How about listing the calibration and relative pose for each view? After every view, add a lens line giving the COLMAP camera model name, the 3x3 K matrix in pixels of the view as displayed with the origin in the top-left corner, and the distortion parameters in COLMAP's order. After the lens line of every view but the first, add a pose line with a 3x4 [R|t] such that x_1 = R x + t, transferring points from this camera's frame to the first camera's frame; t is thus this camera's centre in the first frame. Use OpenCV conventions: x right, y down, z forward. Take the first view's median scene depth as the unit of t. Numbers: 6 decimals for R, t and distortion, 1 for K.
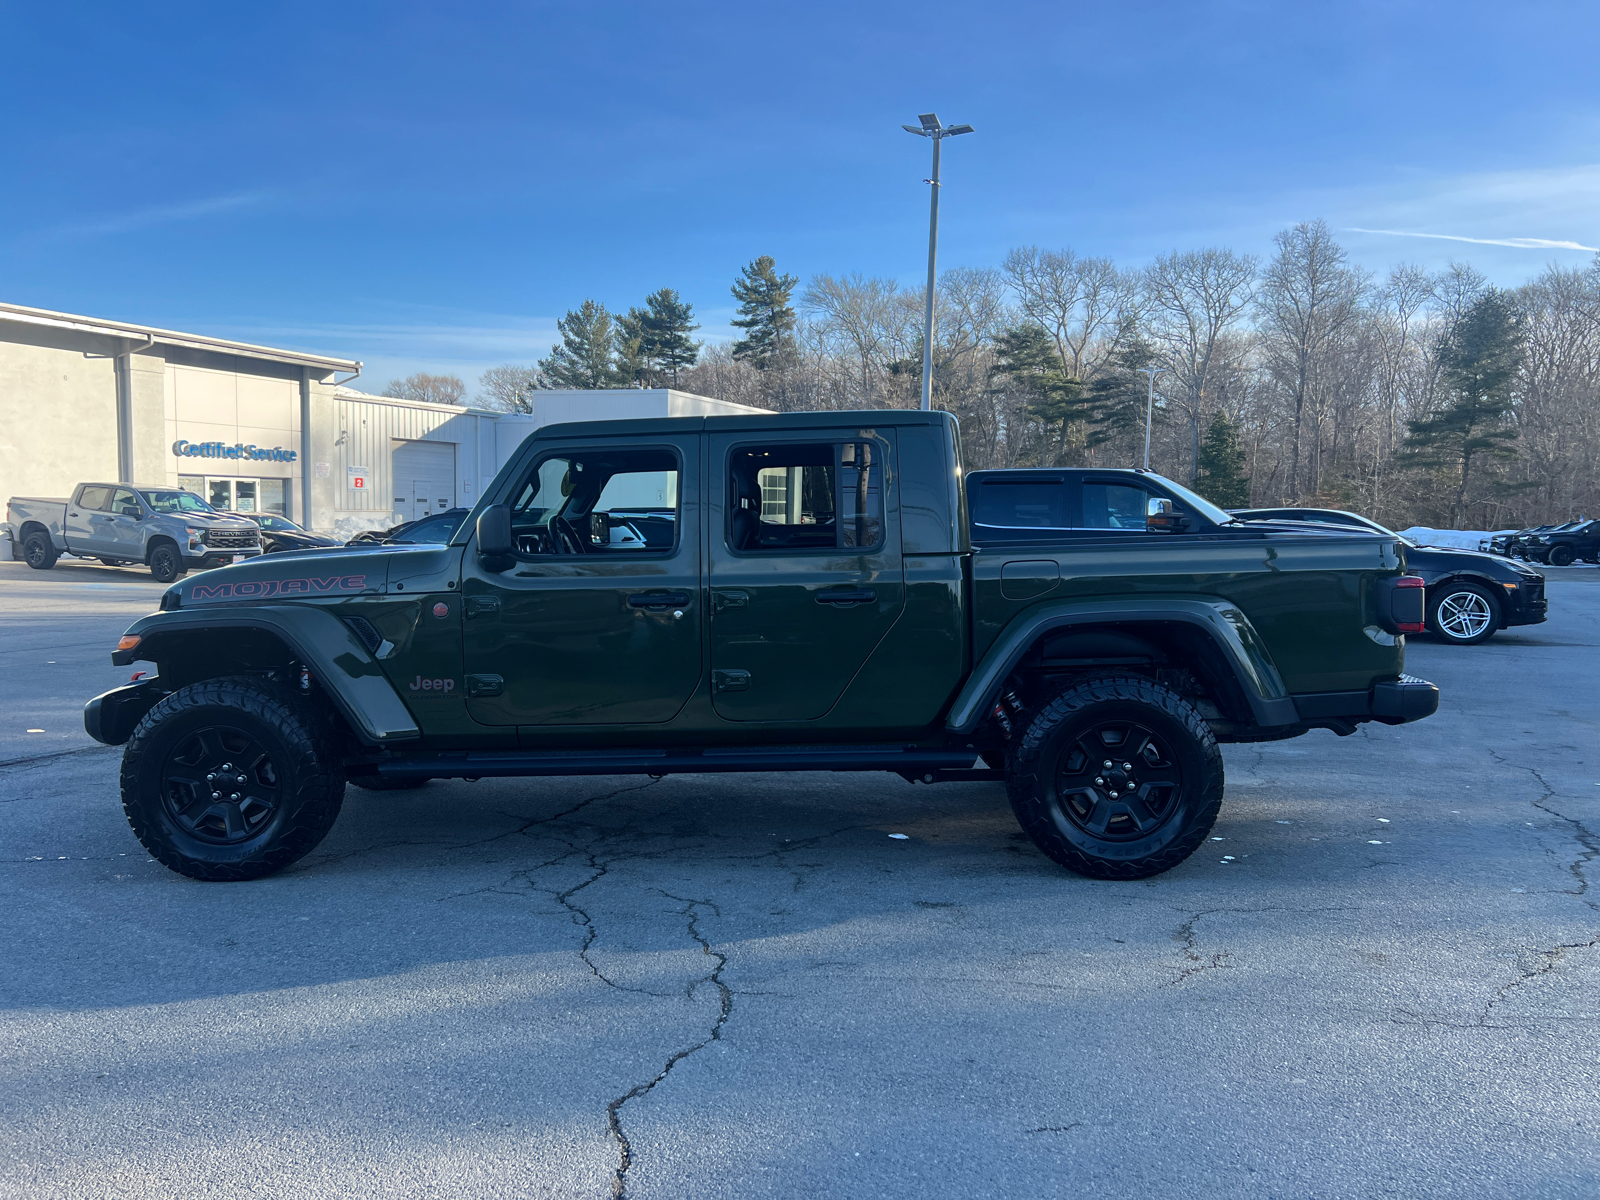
lens RADIAL K [[1207.5, 0, 797.0], [0, 1207.5, 605.4], [0, 0, 1]] dist [0.061997, -0.069473]
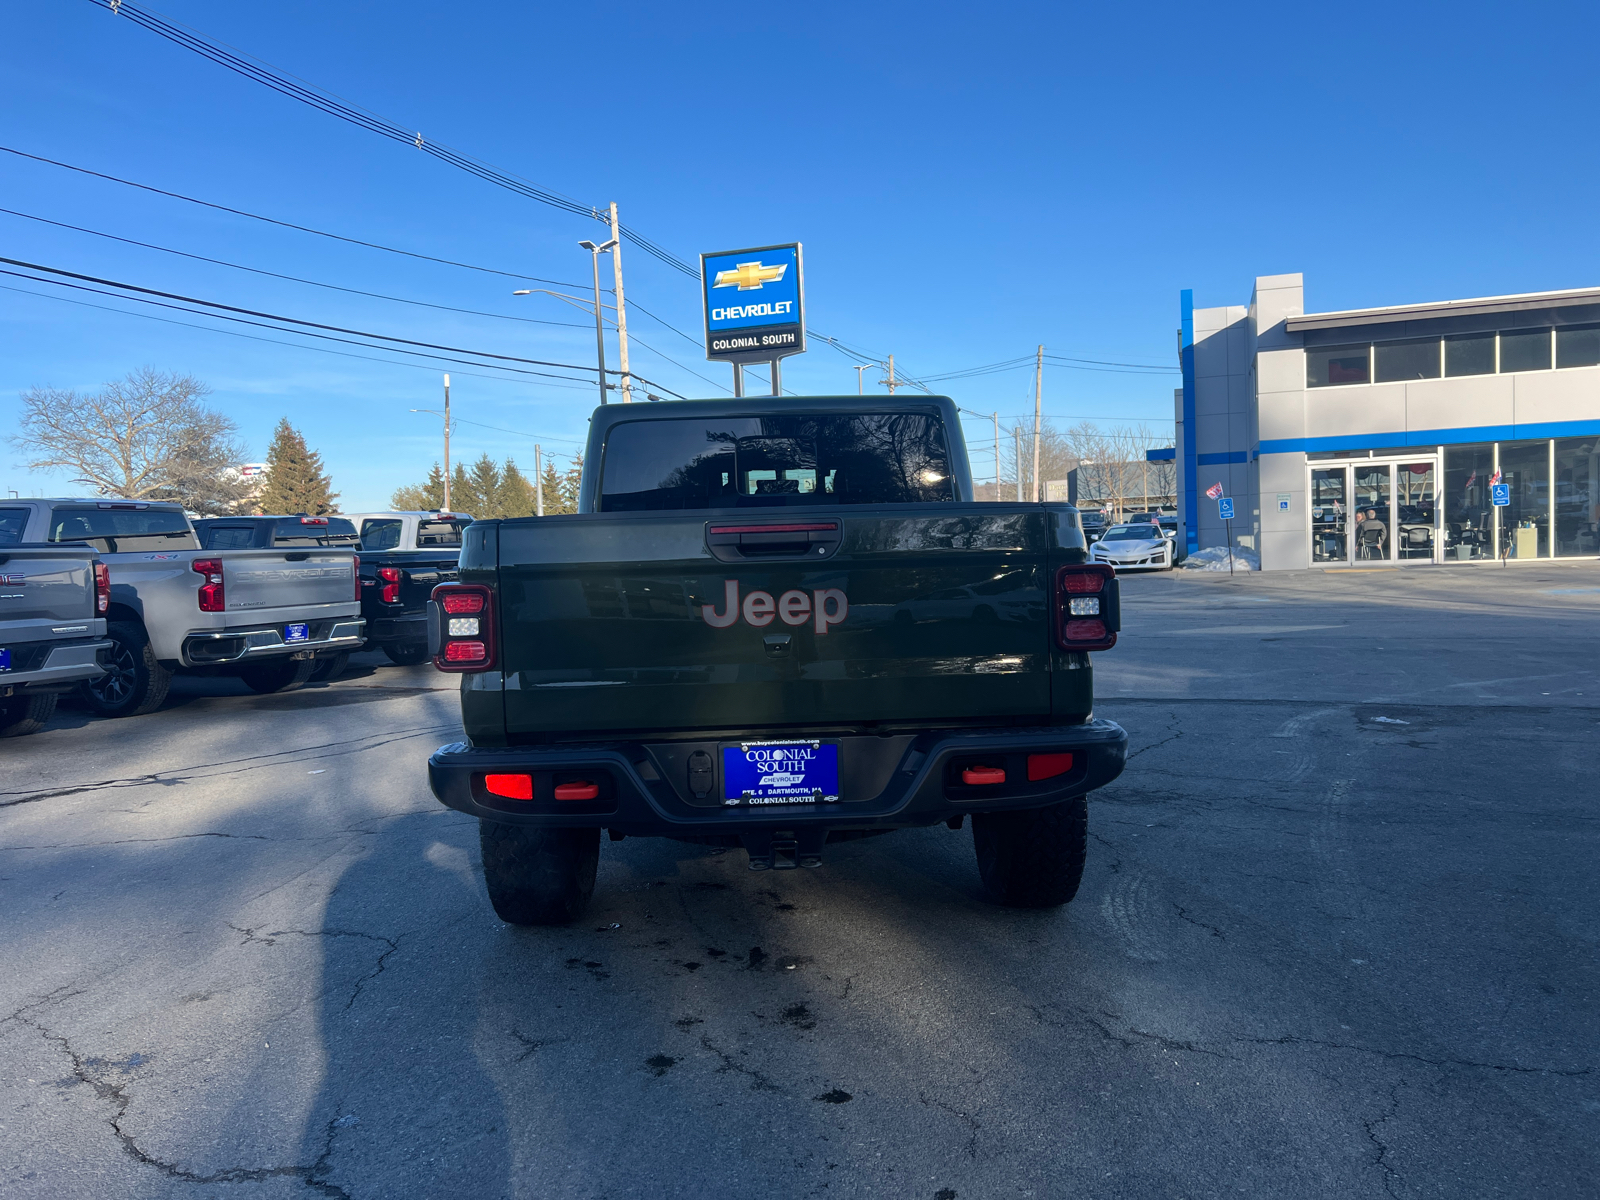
lens RADIAL K [[1203.9, 0, 815.4], [0, 1203.9, 608.0], [0, 0, 1]] dist [0.090441, -0.109145]
pose [[0.048399, 0.046269, -0.997756, 0.175891], [-0.037044, 0.998322, 0.044498, -0.007485], [0.998141, 0.034808, 0.050032, 0.176768]]
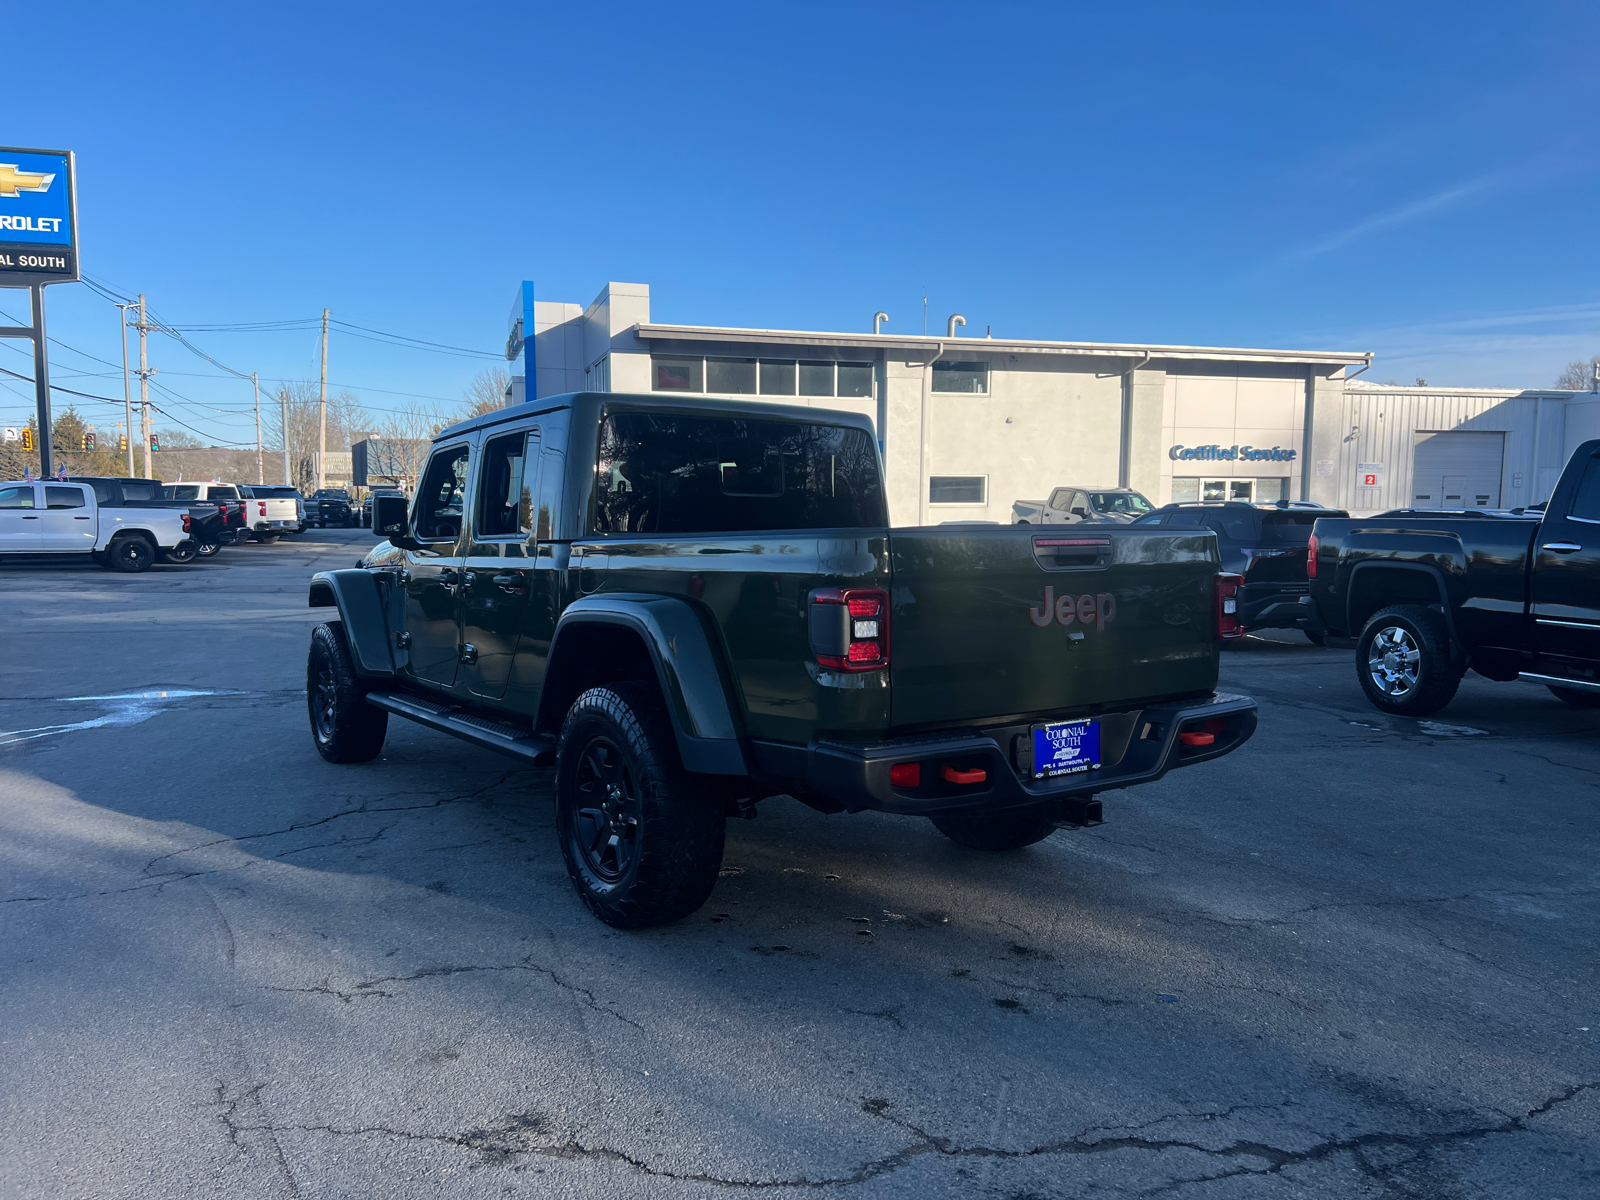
lens RADIAL K [[1199.9, 0, 809.6], [0, 1199.9, 612.5], [0, 0, 1]] dist [0.060936, -0.063954]
pose [[0.606249, 0.064527, -0.792653, 0.154861], [-0.059689, 0.997584, 0.035557, -0.005339], [0.793032, 0.025757, 0.608636, 0.088454]]
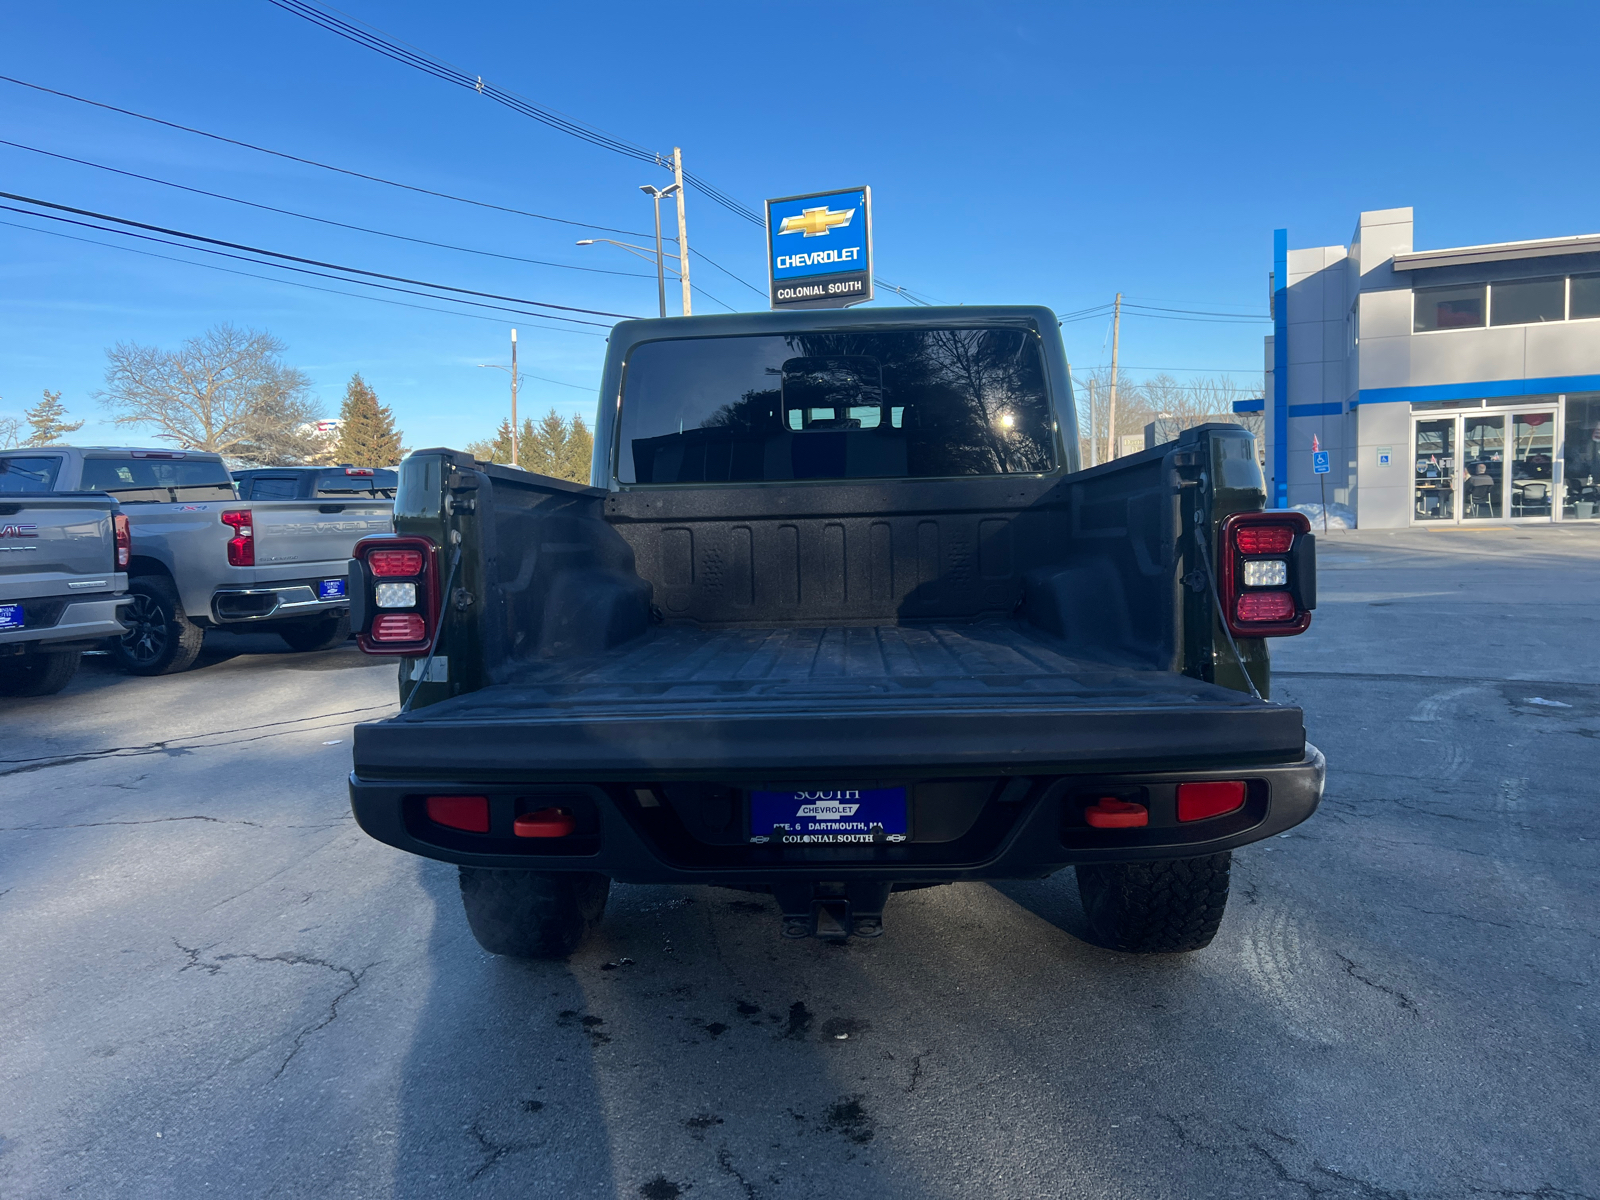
lens RADIAL K [[1207.5, 0, 797.0], [0, 1207.5, 605.4], [0, 0, 1]] dist [0.061997, -0.069473]
pose [[-0.020899, 0.079732, -0.996597, 0.148412], [-0.040770, 0.995918, 0.080532, -0.006702], [0.998950, 0.042314, -0.017563, 0.178370]]
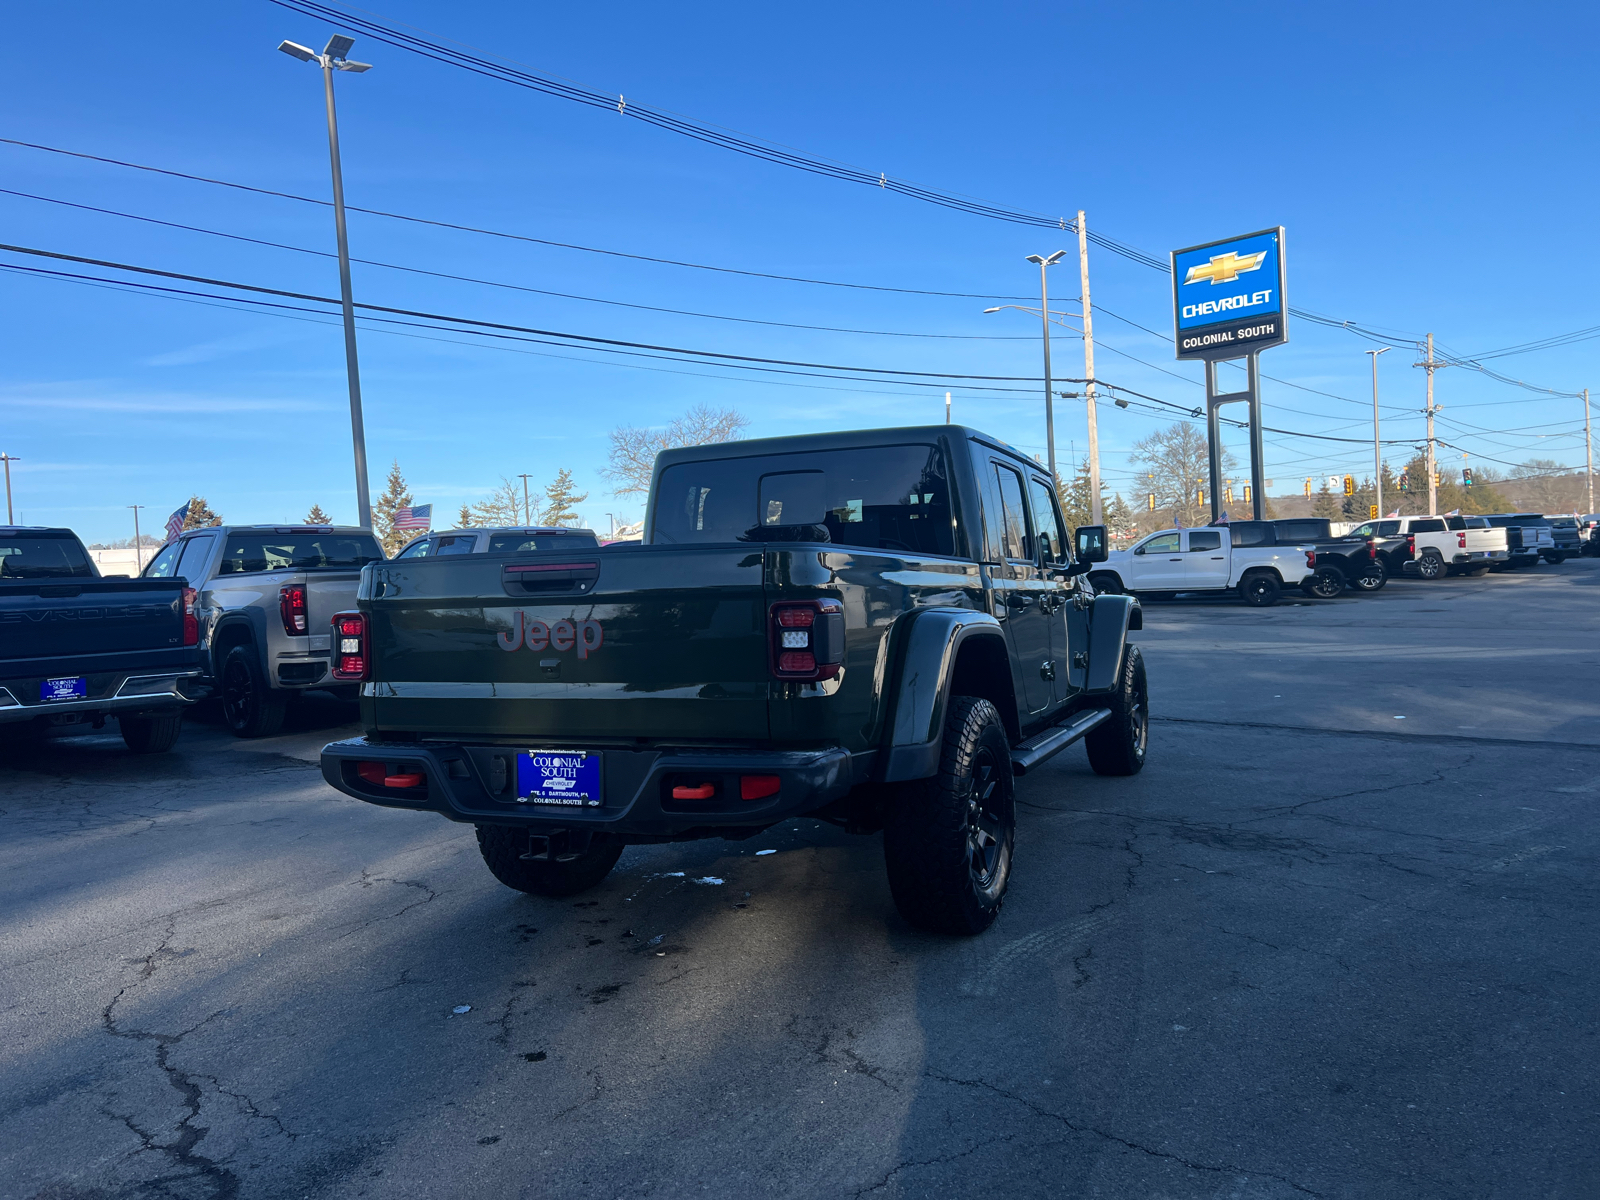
lens RADIAL K [[1207.5, 0, 797.0], [0, 1207.5, 605.4], [0, 0, 1]] dist [0.061997, -0.069473]
pose [[-0.384188, 0.036416, -0.922536, 0.174575], [-0.027840, 0.998310, 0.051001, -0.012287], [0.922835, 0.045278, -0.382525, 0.243021]]
